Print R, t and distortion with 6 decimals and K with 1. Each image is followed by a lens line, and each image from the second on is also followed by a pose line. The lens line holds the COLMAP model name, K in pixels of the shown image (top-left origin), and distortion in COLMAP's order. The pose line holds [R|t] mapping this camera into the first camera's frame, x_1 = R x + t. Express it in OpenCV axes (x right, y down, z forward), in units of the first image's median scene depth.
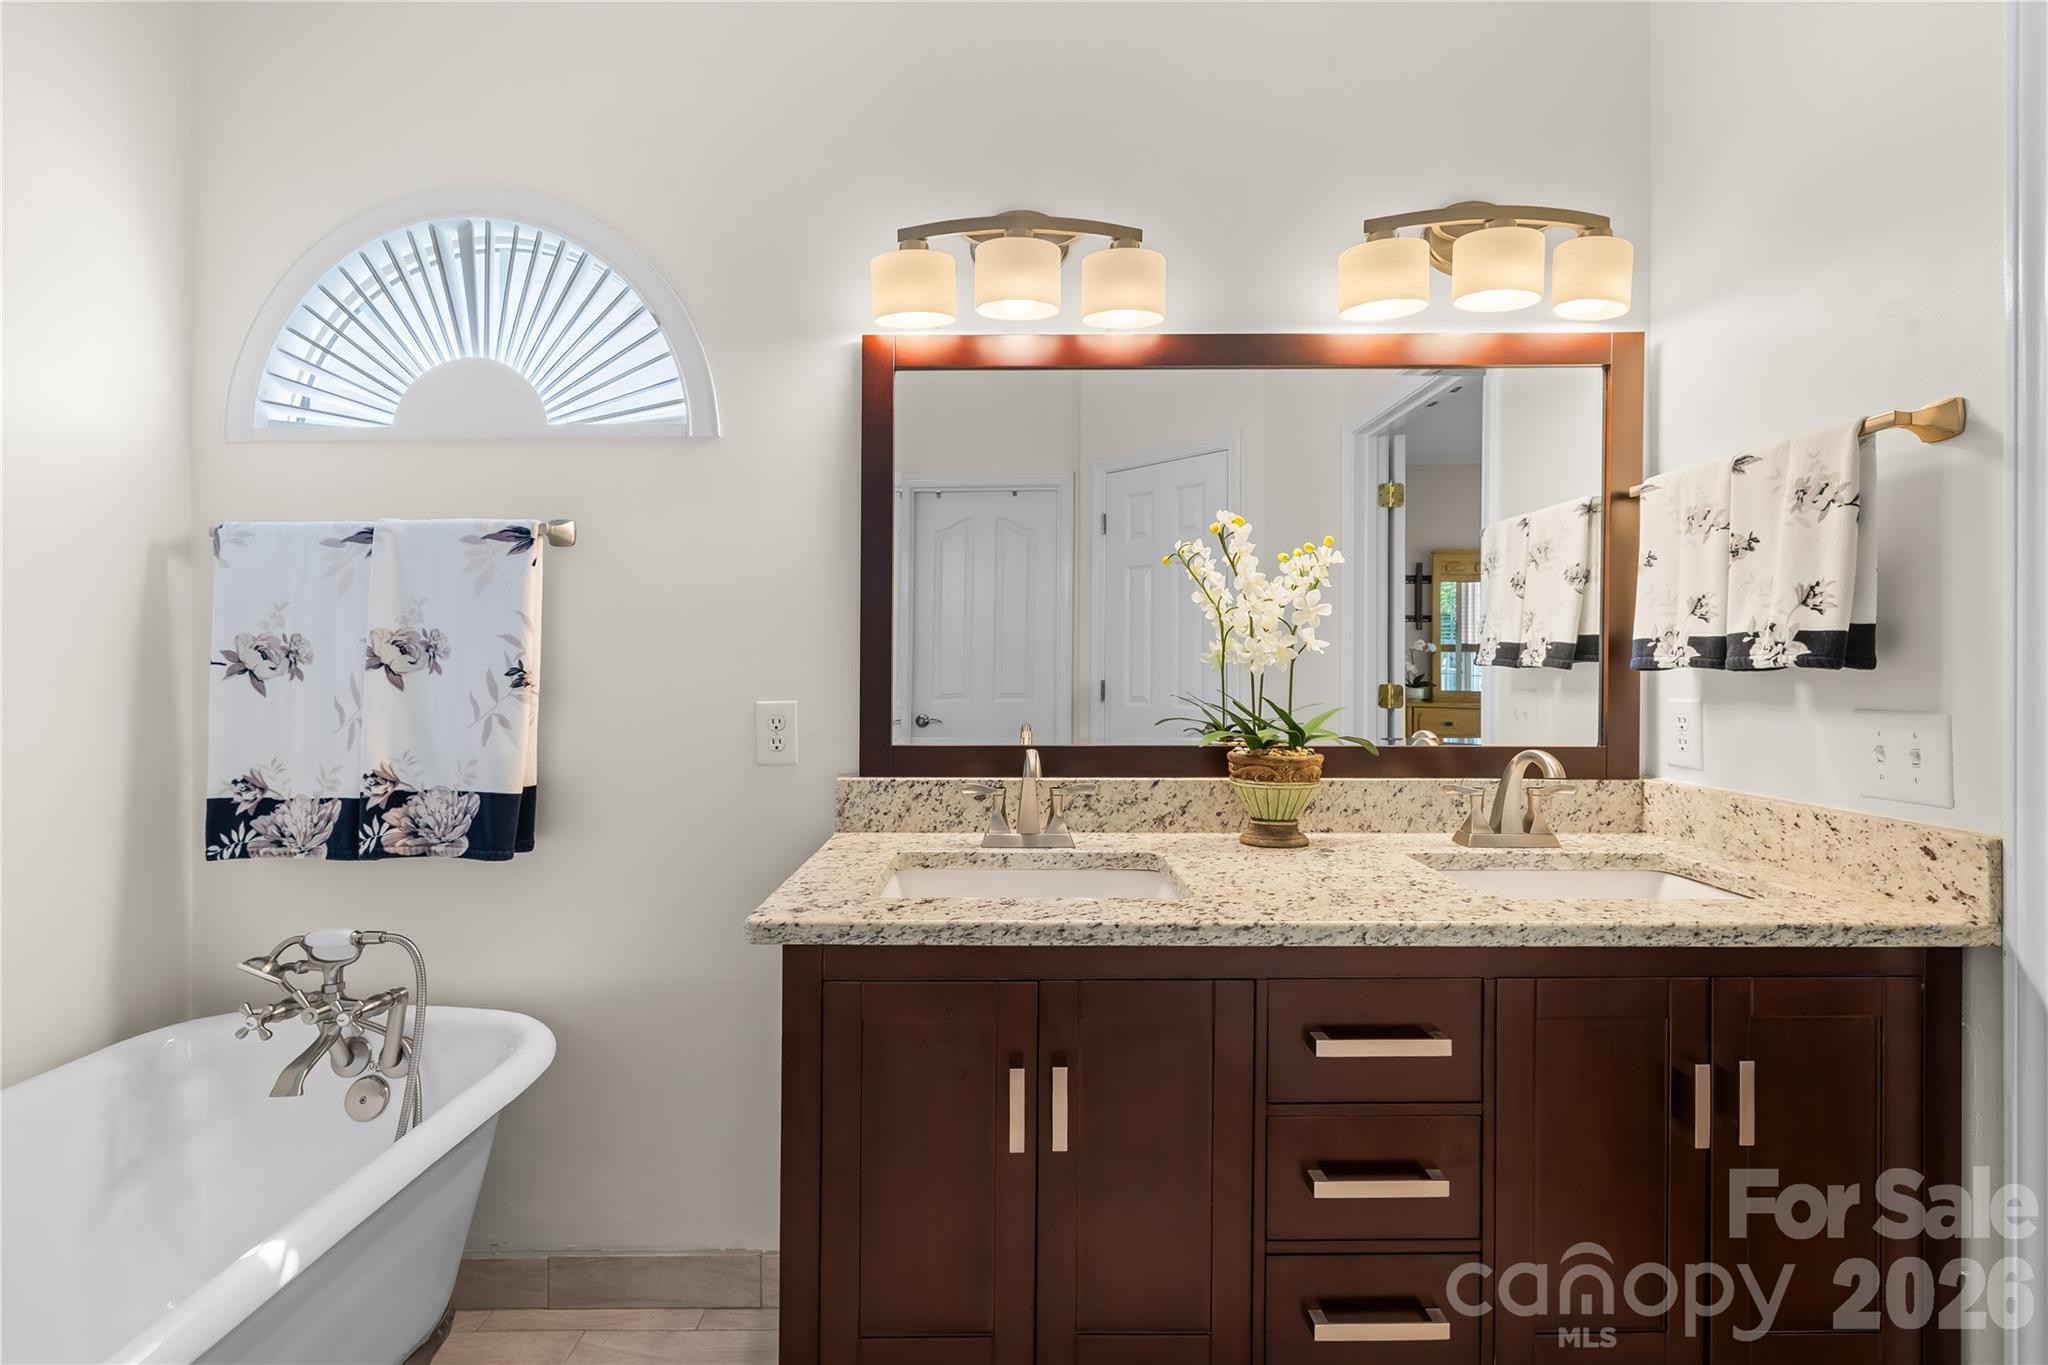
lens RADIAL K [[869.7, 0, 1016.6], [0, 869.7, 652.1], [0, 0, 1]] dist [0.000468, 0.000106]
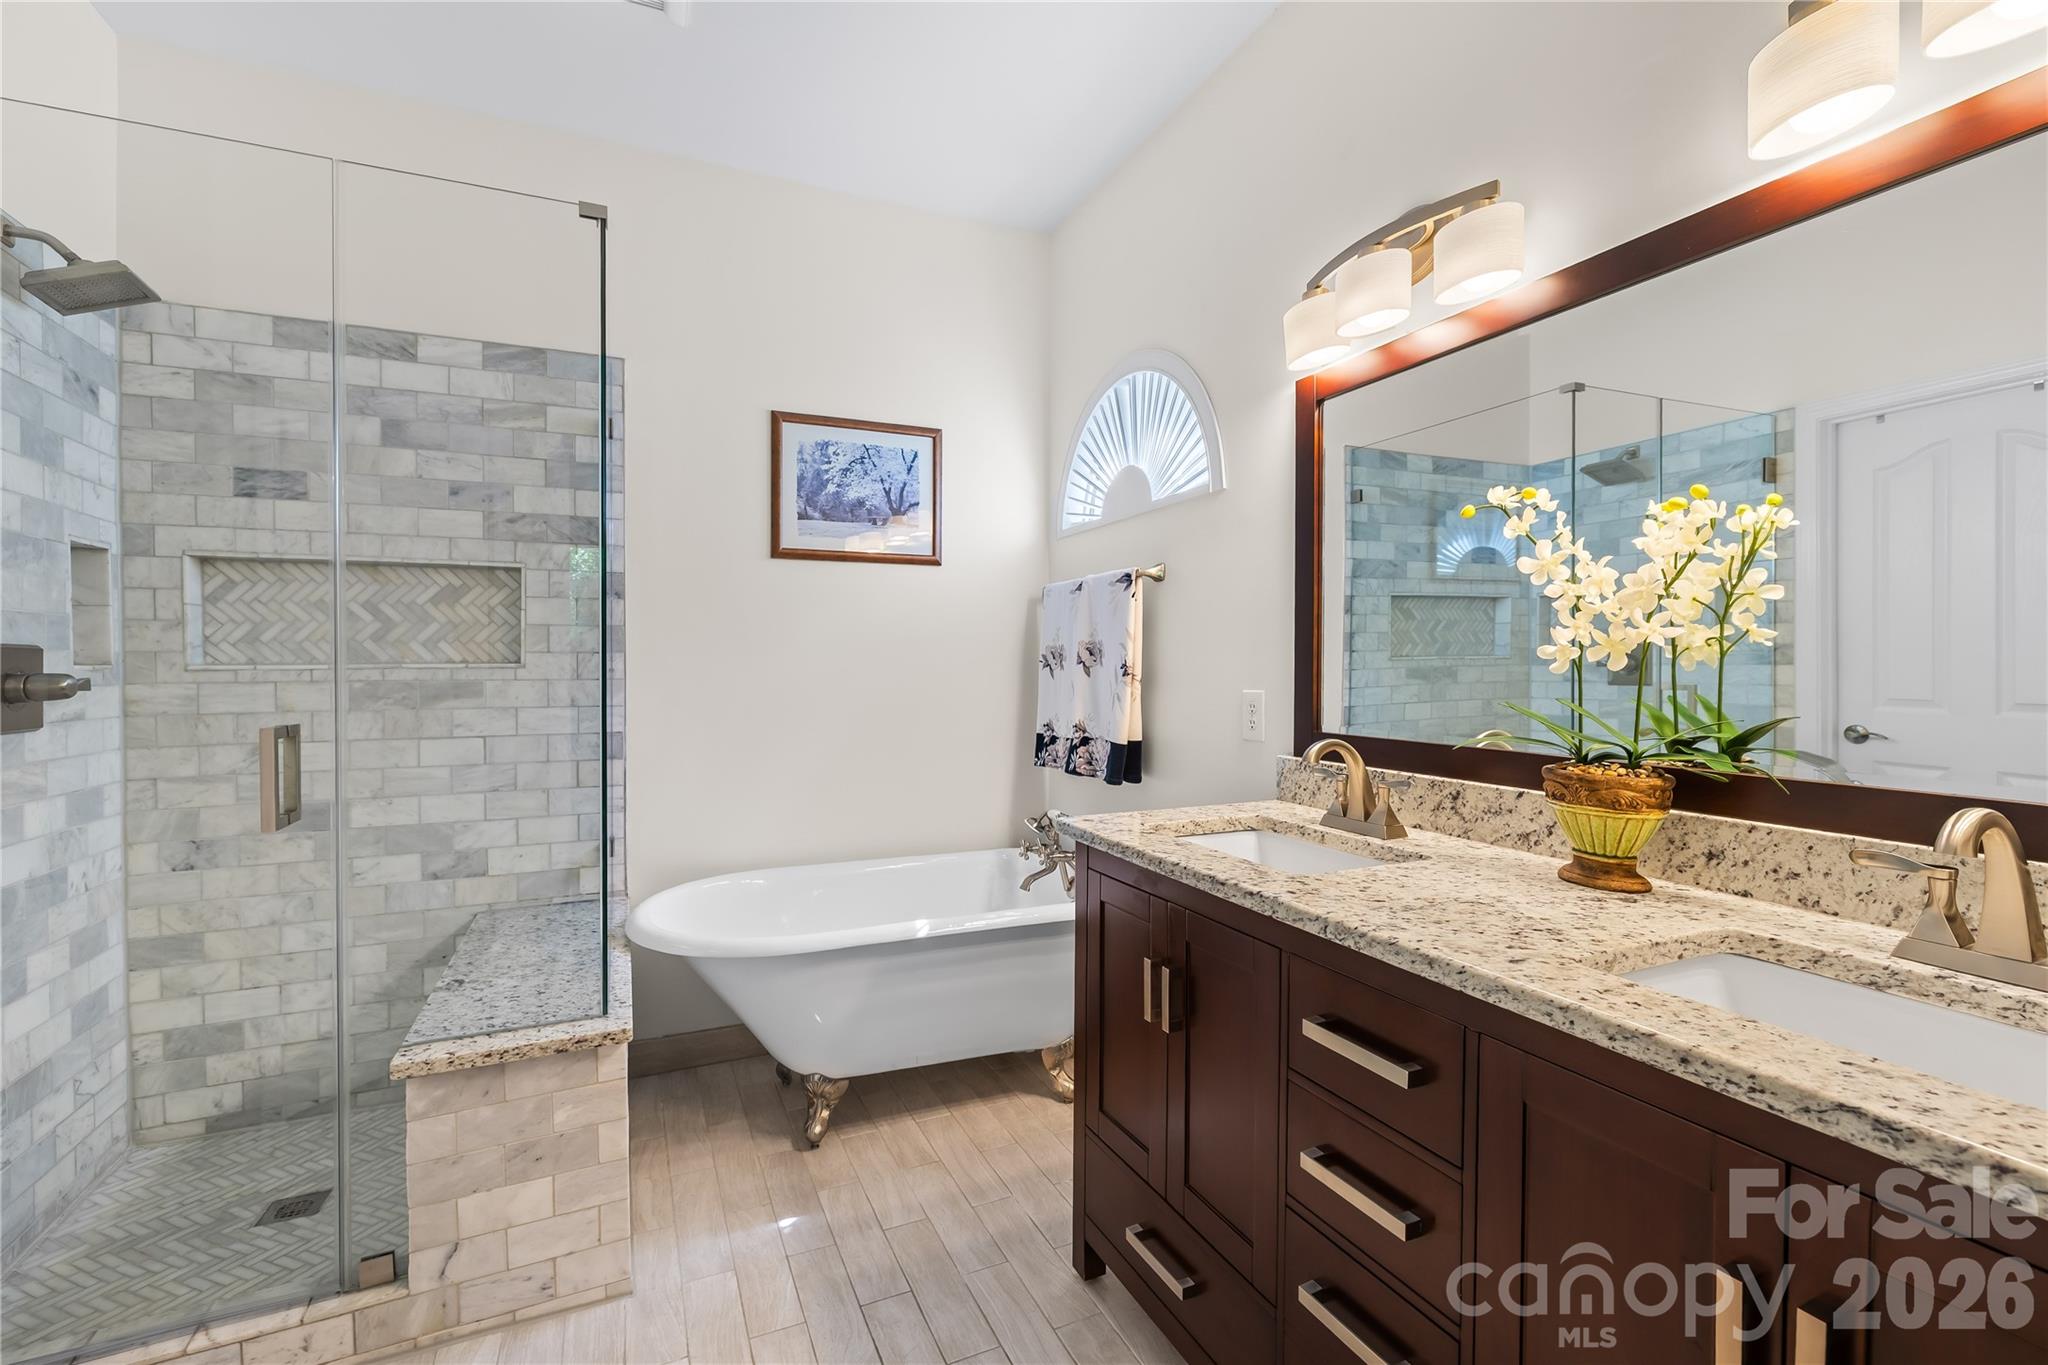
lens RADIAL K [[869.7, 0, 1016.6], [0, 869.7, 652.1], [0, 0, 1]] dist [0.000468, 0.000106]
pose [[0.421886, -0.011464, -0.906576, 0.764645], [0.011892, 0.999904, -0.007110, 0.005751], [0.906571, -0.007782, 0.421982, 0.165576]]
